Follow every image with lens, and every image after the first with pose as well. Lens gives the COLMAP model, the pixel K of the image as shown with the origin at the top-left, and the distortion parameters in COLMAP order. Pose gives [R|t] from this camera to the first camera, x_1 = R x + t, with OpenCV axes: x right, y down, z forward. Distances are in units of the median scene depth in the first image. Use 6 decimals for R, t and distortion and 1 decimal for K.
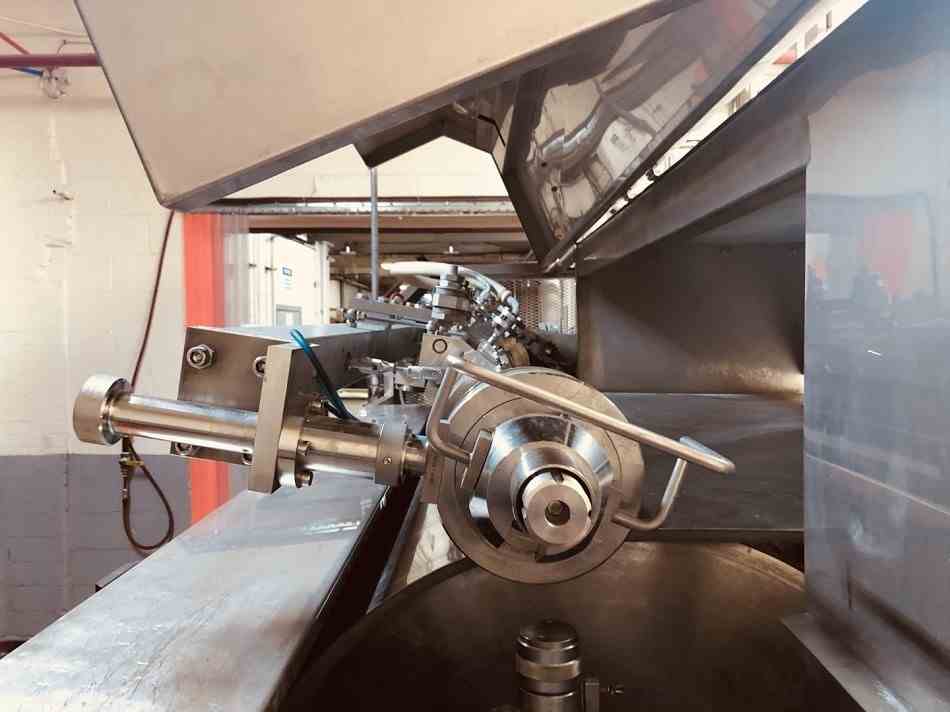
lens RADIAL K [[790.3, 0, 475.3], [0, 790.3, 355.6], [0, 0, 1]] dist [0.019484, -0.000361]
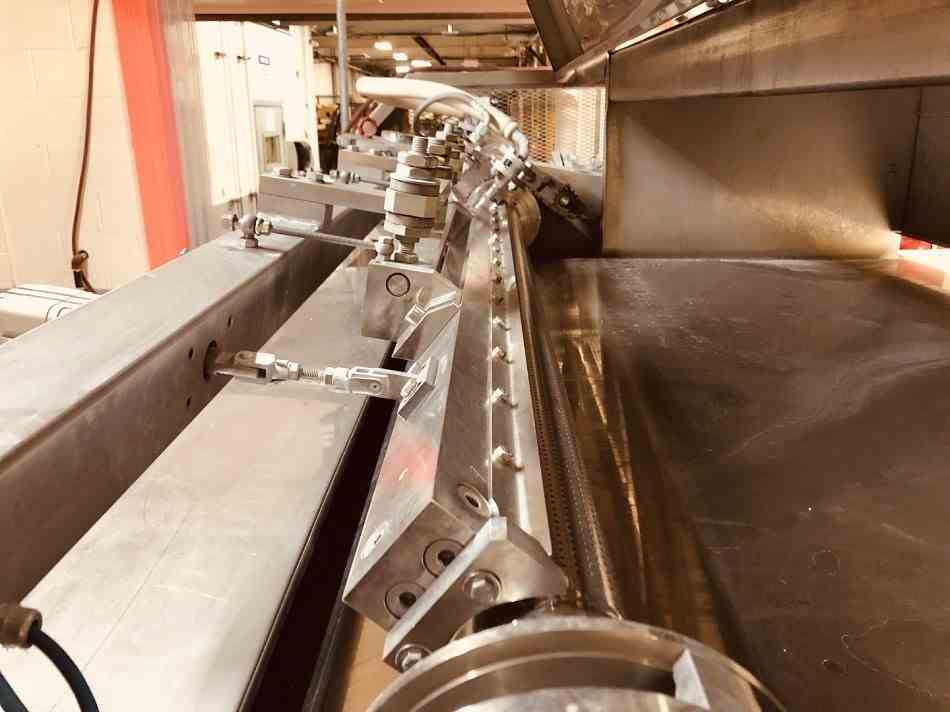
lens RADIAL K [[790.3, 0, 466.3], [0, 790.3, 365.0], [0, 0, 1]] dist [0.019484, -0.000361]
pose [[0.999917, 0.000439, -0.012912, 0.006515], [0.003031, 0.963551, 0.267508, -0.055644], [0.012559, -0.267525, 0.963469, 0.213214]]
